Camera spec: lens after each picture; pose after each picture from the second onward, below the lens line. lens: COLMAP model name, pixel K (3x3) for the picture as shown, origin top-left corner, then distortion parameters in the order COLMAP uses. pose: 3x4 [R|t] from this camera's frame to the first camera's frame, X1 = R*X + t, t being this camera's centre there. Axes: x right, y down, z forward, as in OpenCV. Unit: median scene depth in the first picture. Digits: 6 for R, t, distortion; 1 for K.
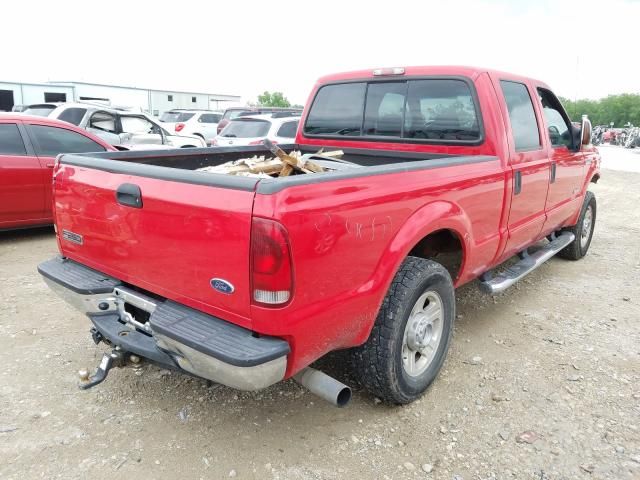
lens RADIAL K [[497.6, 0, 317.6], [0, 497.6, 238.8], [0, 0, 1]] dist [-0.001739, 0.000137]
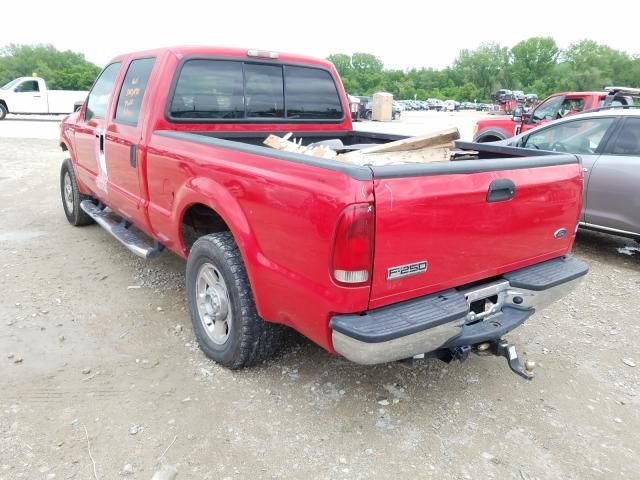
lens RADIAL K [[497.6, 0, 319.3], [0, 497.6, 240.9], [0, 0, 1]] dist [-0.001739, 0.000137]
pose [[0.252249, -0.267153, 0.930053, -0.898857], [0.195868, 0.955335, 0.221292, -0.177418], [-0.947632, 0.126347, 0.293309, 0.655156]]
